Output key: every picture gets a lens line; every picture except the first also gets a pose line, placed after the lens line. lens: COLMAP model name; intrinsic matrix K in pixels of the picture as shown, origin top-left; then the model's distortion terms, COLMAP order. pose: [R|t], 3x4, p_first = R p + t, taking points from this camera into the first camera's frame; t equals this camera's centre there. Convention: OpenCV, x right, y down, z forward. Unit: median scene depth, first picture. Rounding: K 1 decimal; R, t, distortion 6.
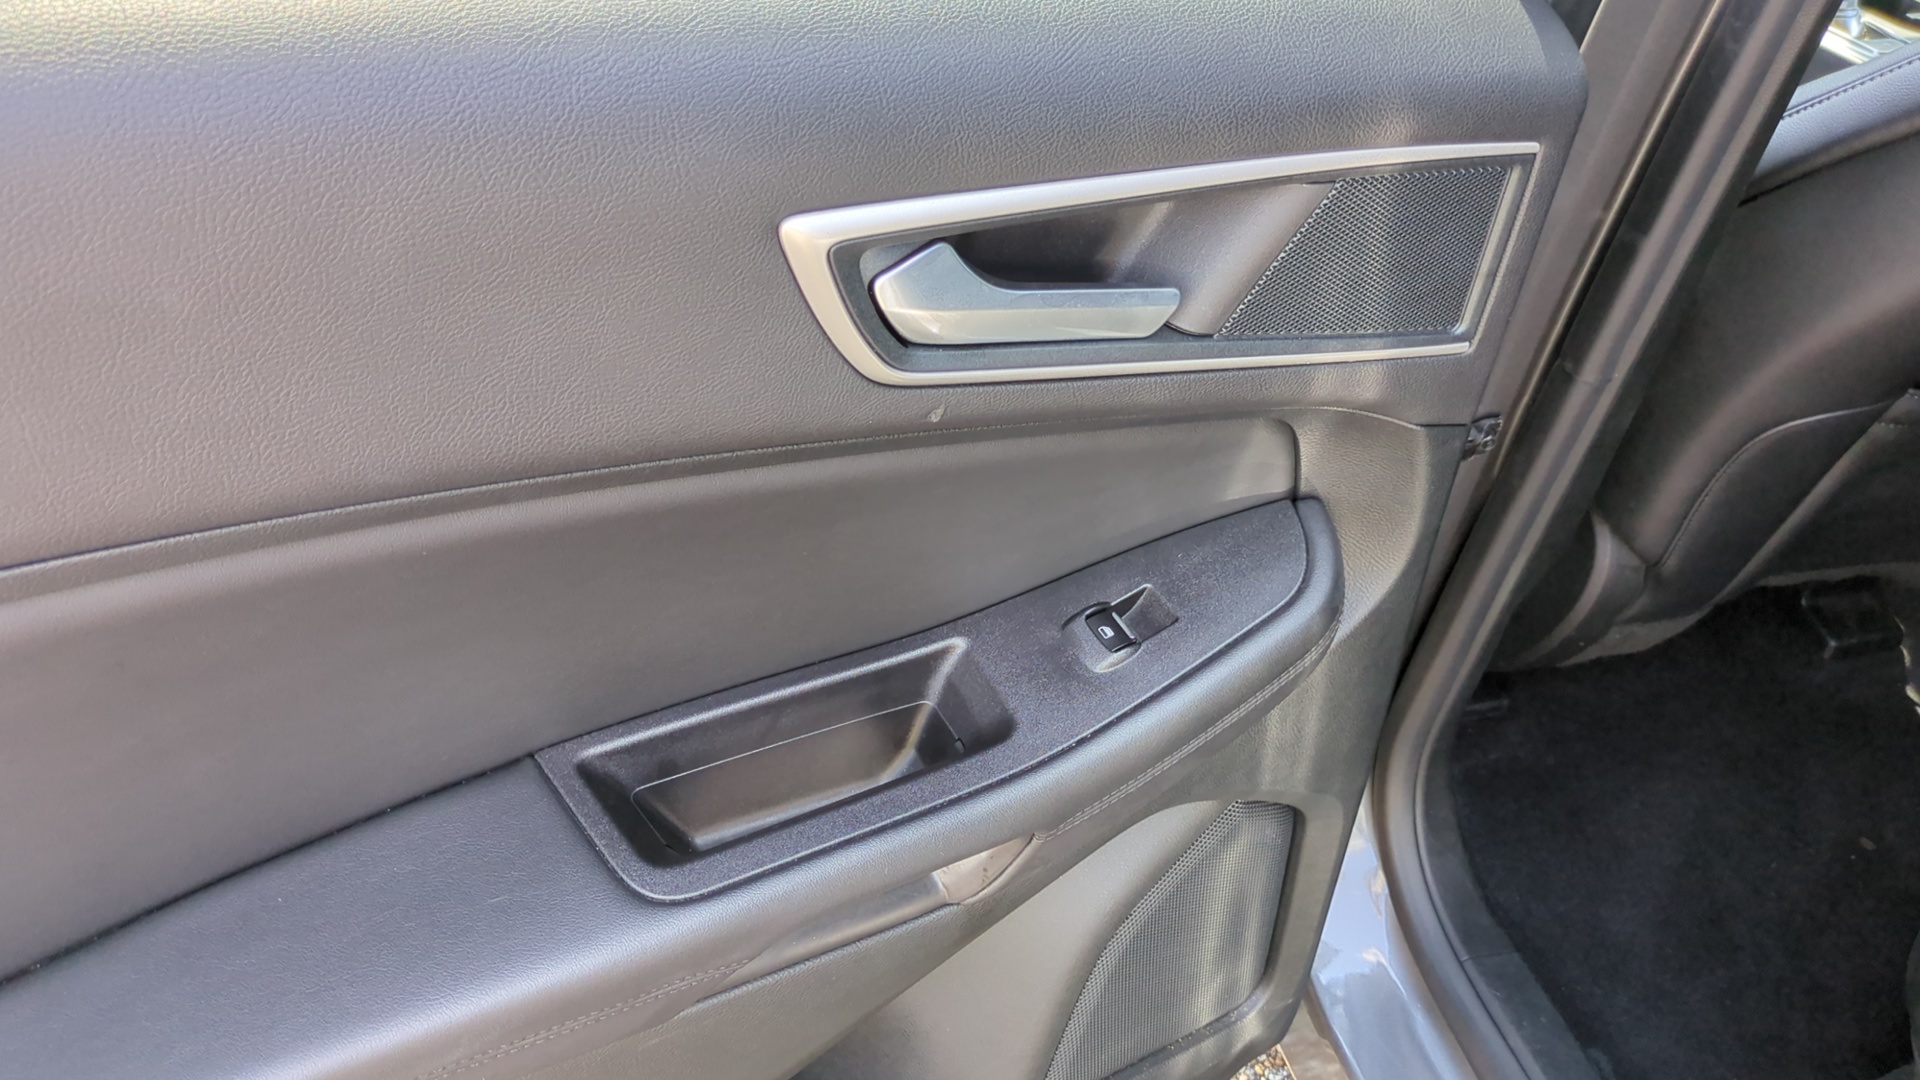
lens RADIAL K [[1429.7, 0, 960.0], [0, 1429.7, 540.0], [0, 0, 1]] dist [0.001776, -0.058829]
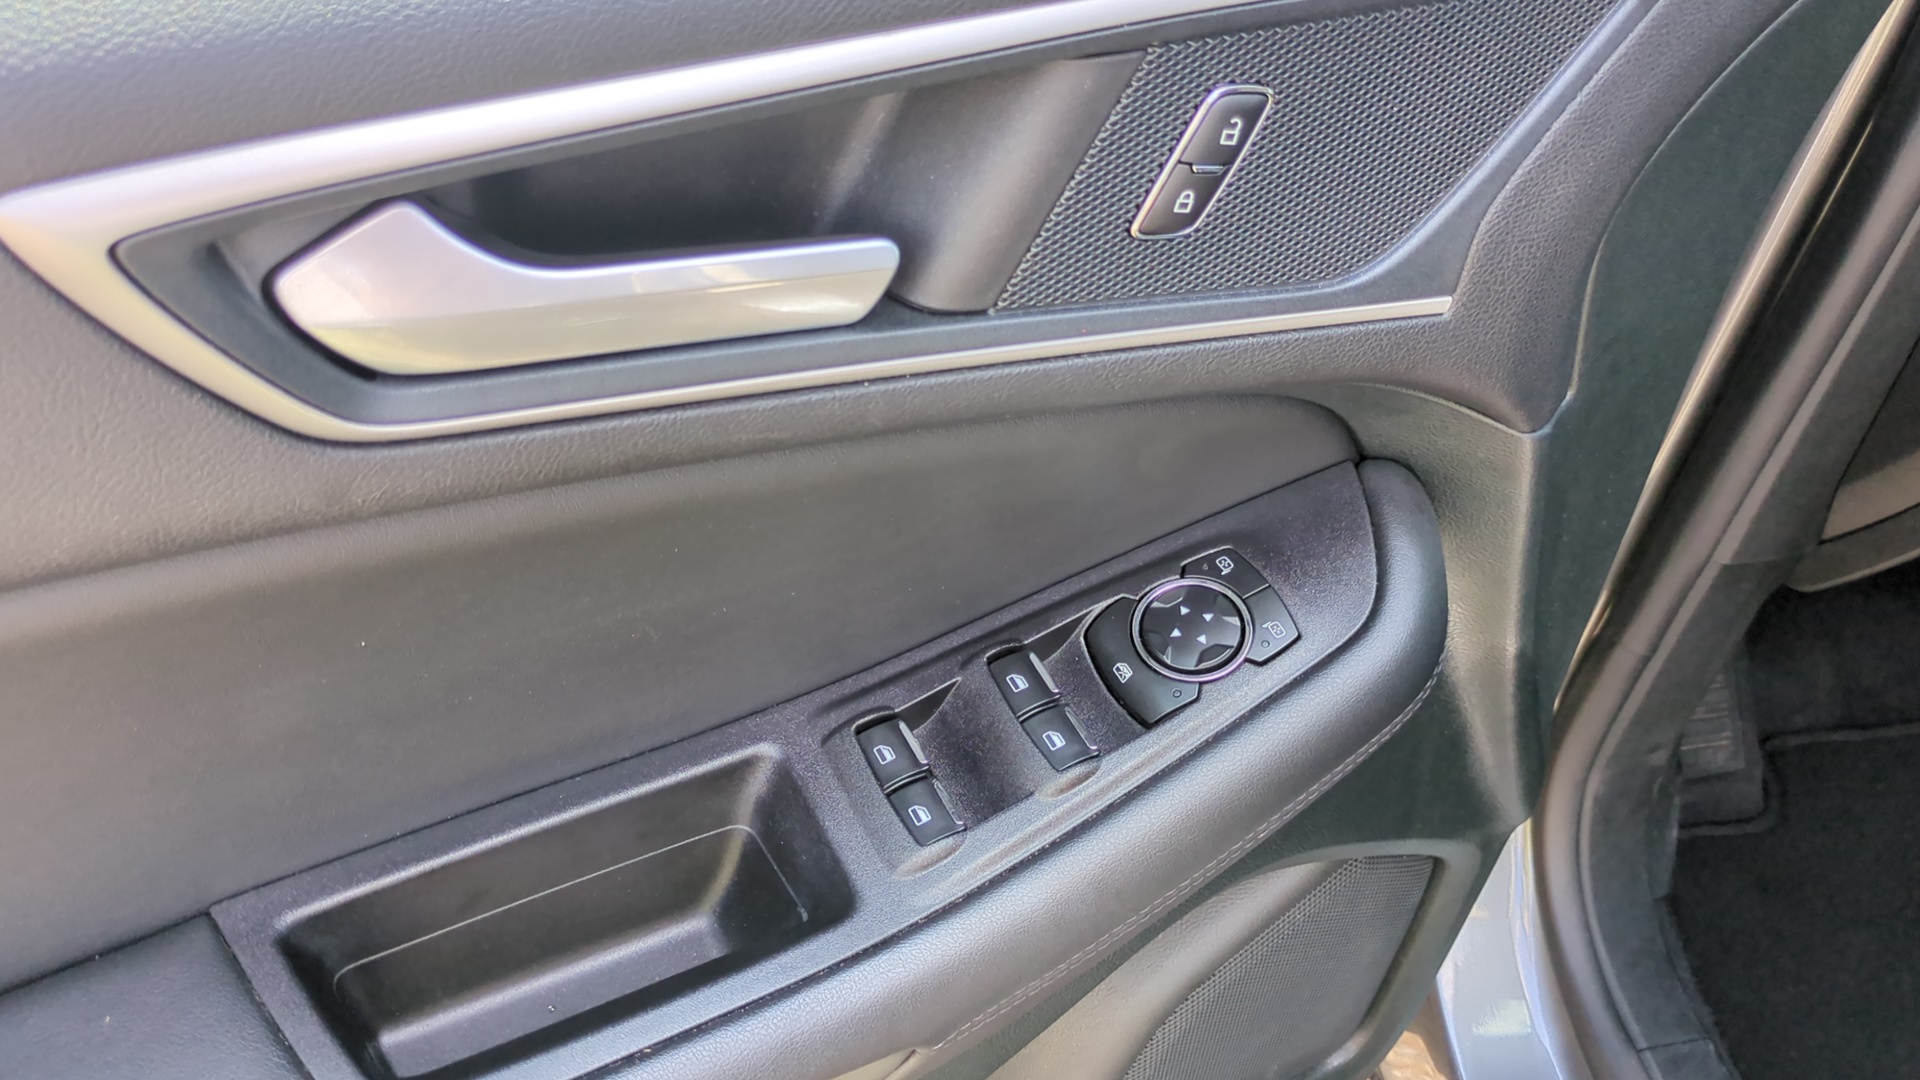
lens RADIAL K [[1429.7, 0, 960.0], [0, 1429.7, 540.0], [0, 0, 1]] dist [0.001776, -0.058829]
pose [[0.984050, -0.039470, -0.173461, 0.245260], [0.045382, 0.998512, 0.030251, -0.055285], [0.172009, -0.037640, 0.984376, 0.338070]]
